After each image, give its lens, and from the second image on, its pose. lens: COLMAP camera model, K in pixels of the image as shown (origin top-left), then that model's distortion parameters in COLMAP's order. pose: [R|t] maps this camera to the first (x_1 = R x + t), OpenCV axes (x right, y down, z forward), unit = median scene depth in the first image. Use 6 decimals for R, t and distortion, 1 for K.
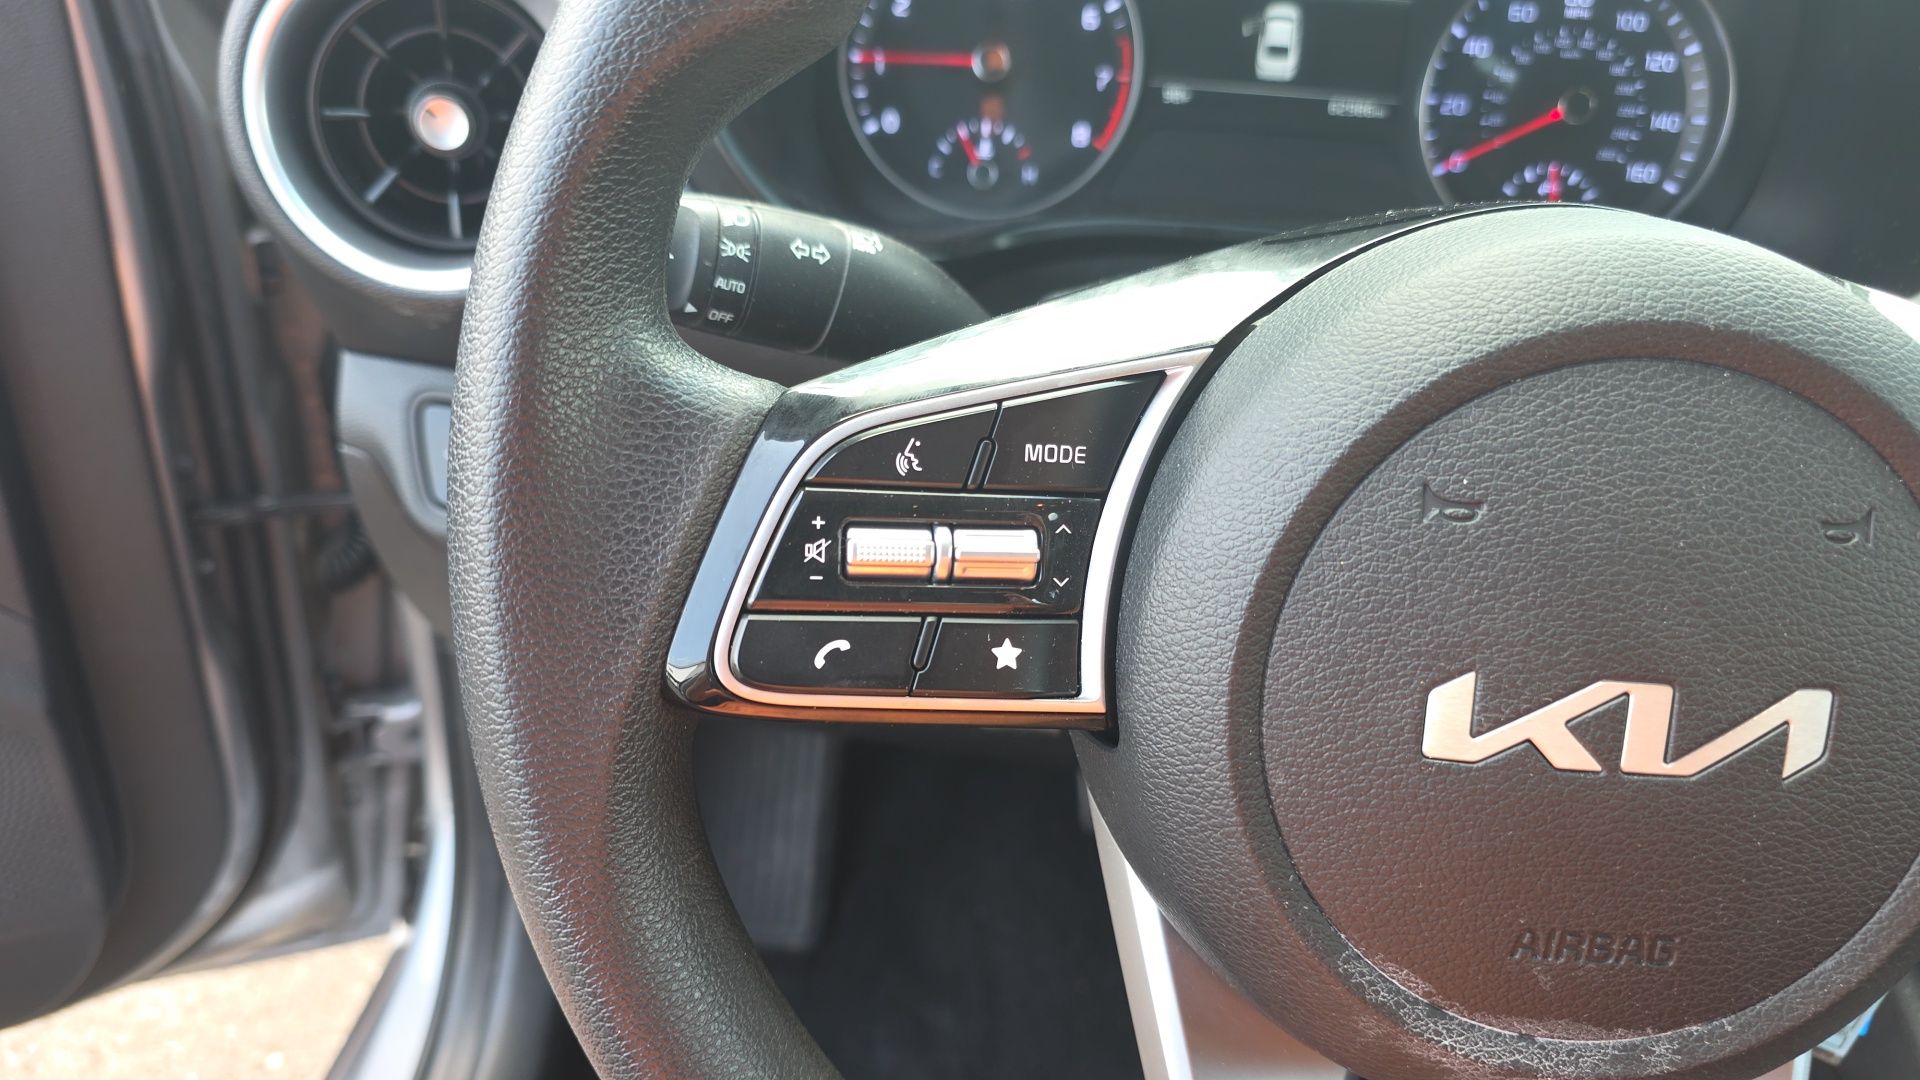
lens RADIAL K [[1353.5, 0, 946.6], [0, 1353.5, 559.7], [0, 0, 1]] dist [-0.001013, -0.016790]
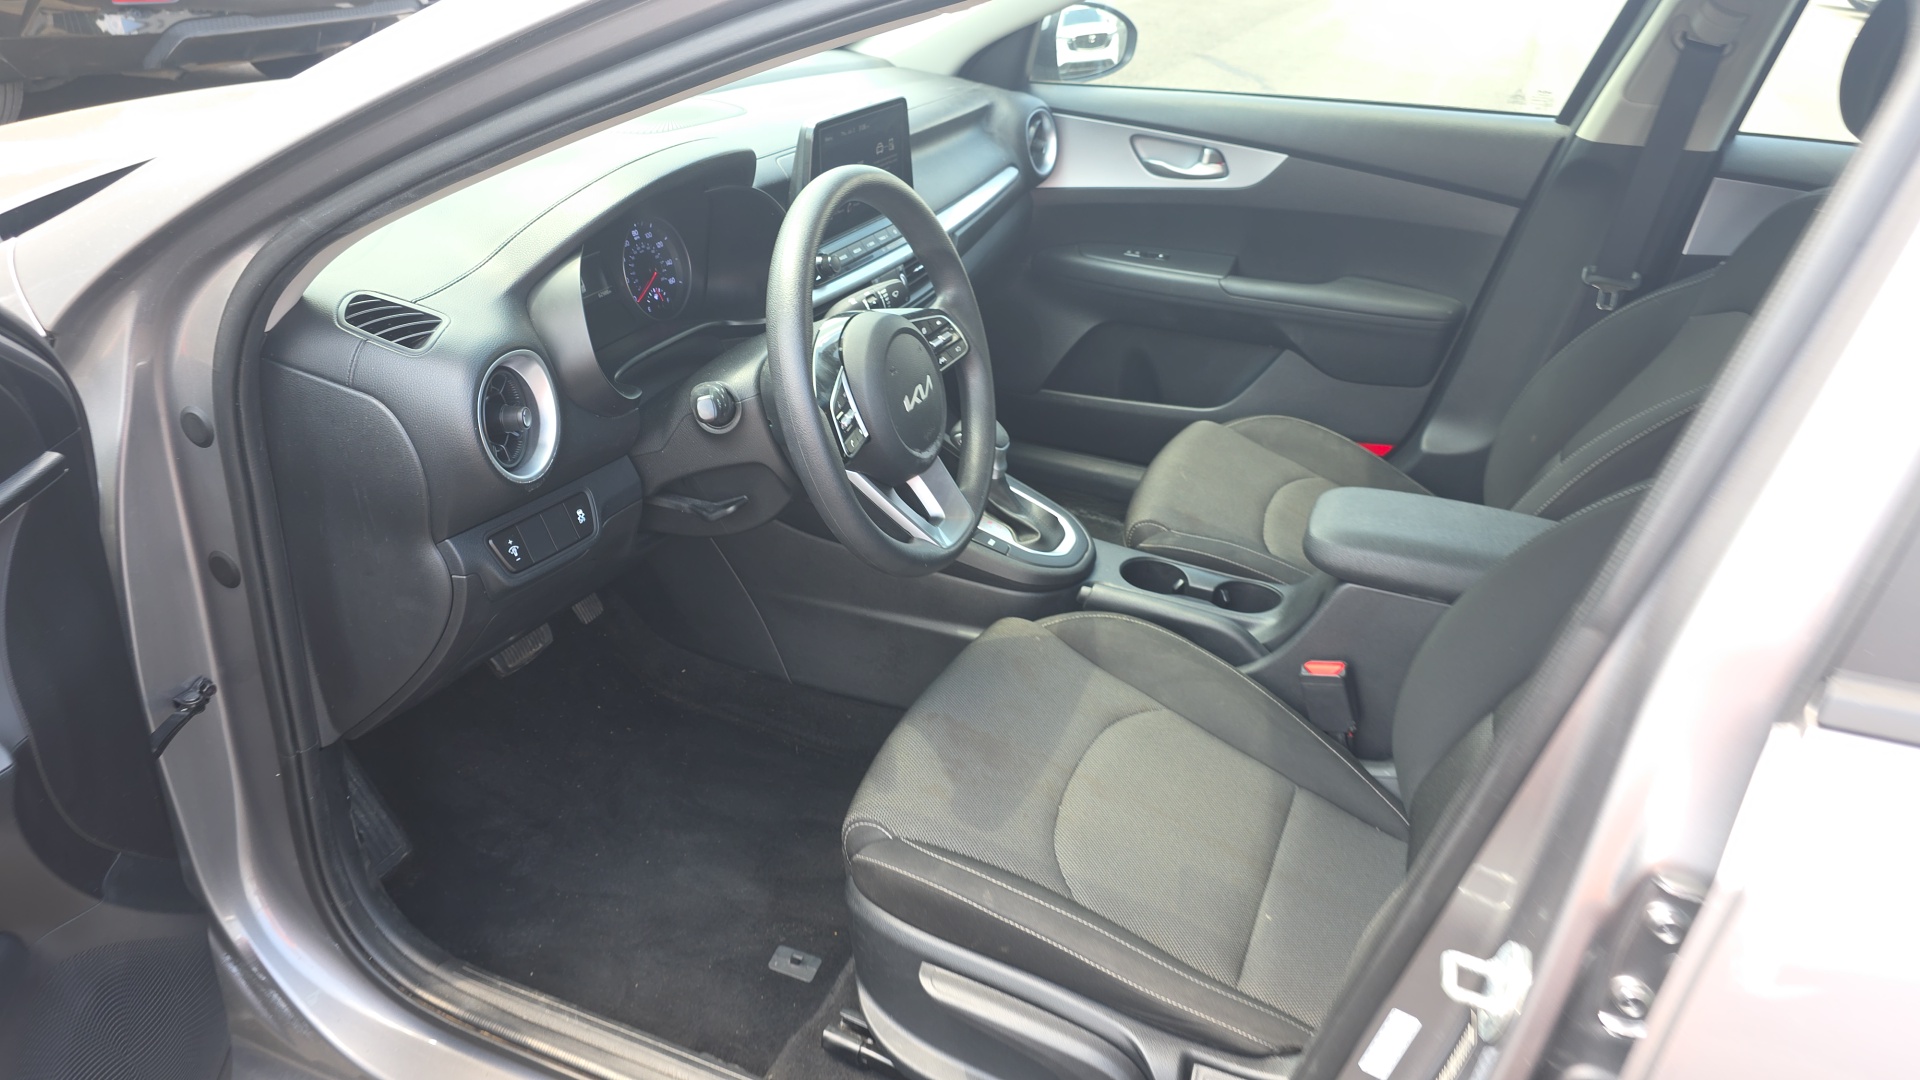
lens RADIAL K [[1314.3, 0, 965.4], [0, 1314.3, 555.8], [0, 0, 1]] dist [0.054024, -0.061040]
pose [[0.324132, -0.492531, 0.807683, -1.884133], [0.434331, 0.835953, 0.335468, -0.476946], [-0.840414, 0.242065, 0.484881, -0.768901]]
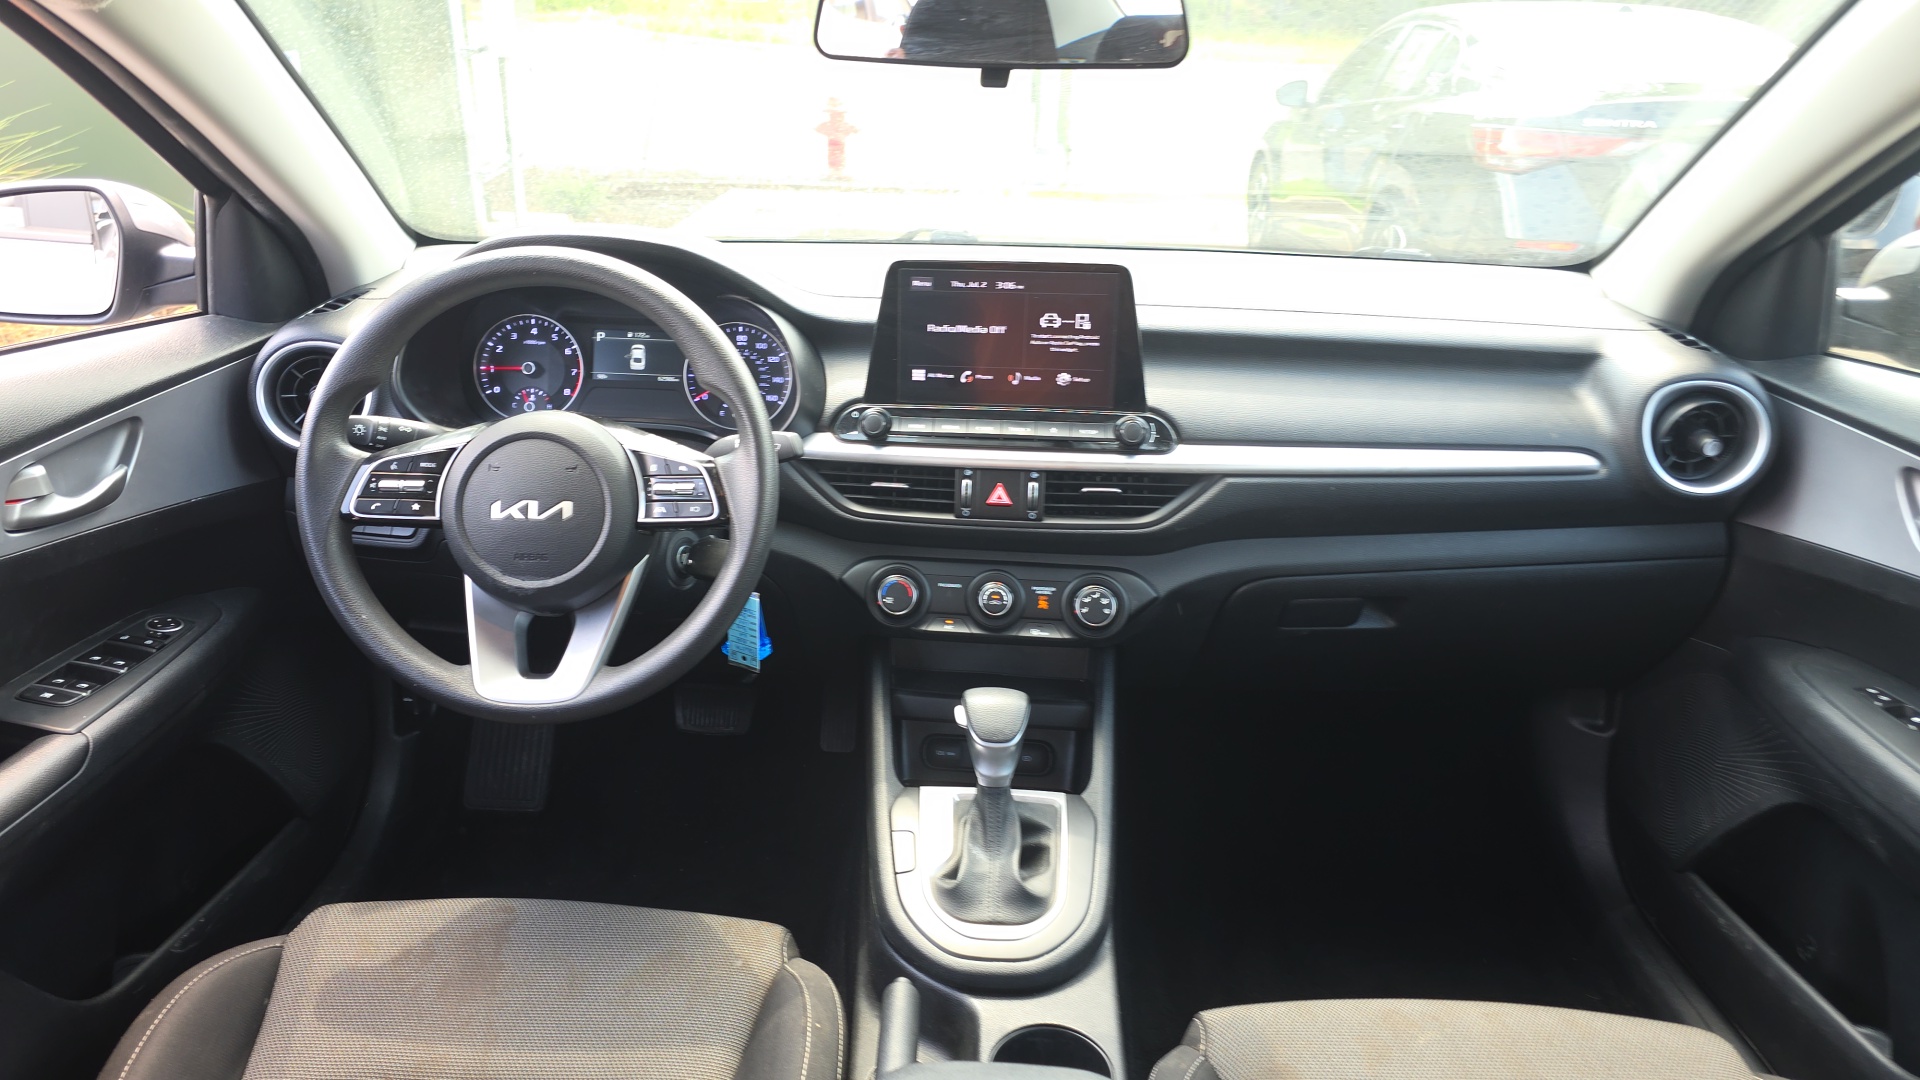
lens RADIAL K [[1314.3, 0, 927.0], [0, 1314.3, 526.1], [0, 0, 1]] dist [0.054024, -0.061040]
pose [[0.999169, -0.040017, 0.007800, 0.811135], [0.040768, 0.982410, -0.182230, 0.476711], [-0.000371, 0.182396, 0.983225, -1.602427]]
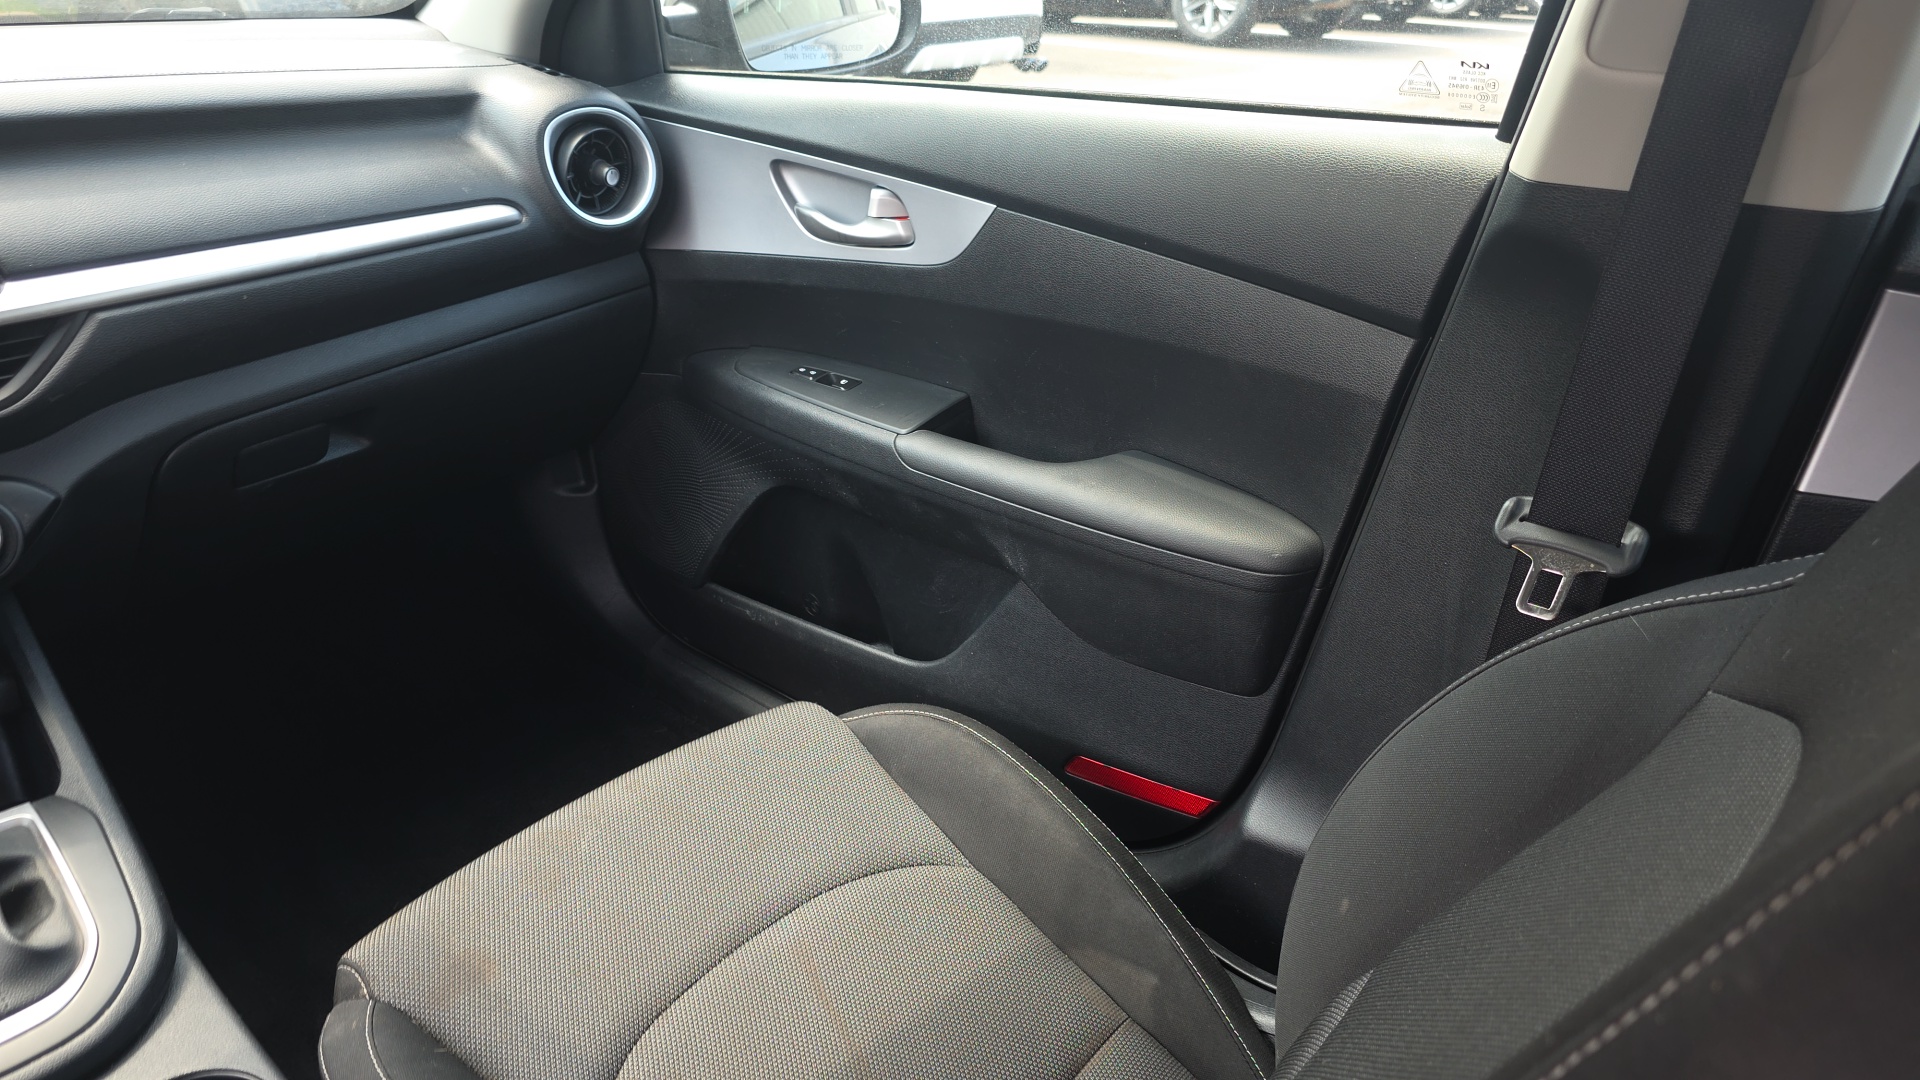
lens RADIAL K [[1314.3, 0, 959.9], [0, 1314.3, 536.5], [0, 0, 1]] dist [0.054024, -0.061040]
pose [[0.616741, -0.382641, 0.687907, 0.752014], [0.403421, 0.904056, 0.141186, 0.459427], [-0.675930, 0.190441, 0.711935, -1.246717]]
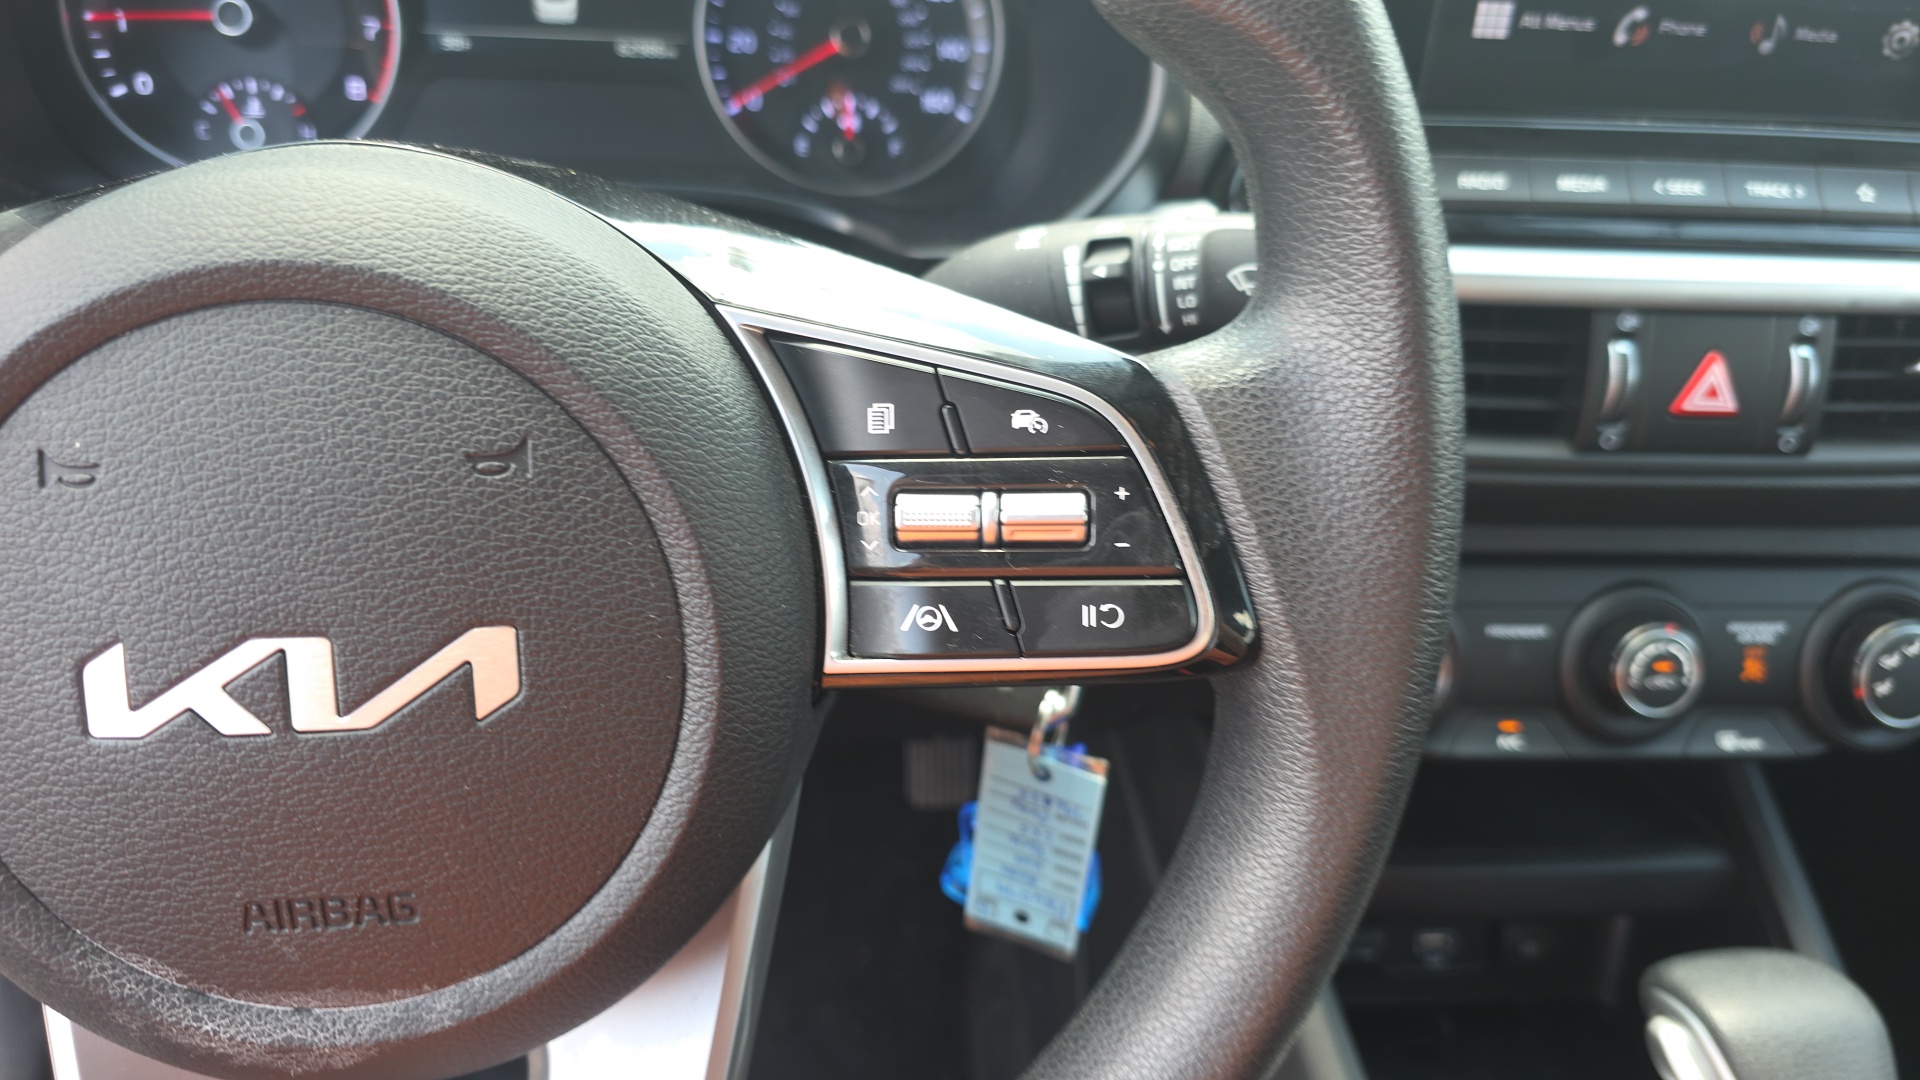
lens RADIAL K [[1361.1, 0, 940.5], [0, 1361.1, 536.9], [0, 0, 1]] dist [0.003331, -0.025515]
pose [[0.984844, -0.090616, 0.147889, 0.342406], [0.088305, 0.995848, 0.022134, 0.015937], [-0.149280, -0.008739, 0.988756, -0.010845]]
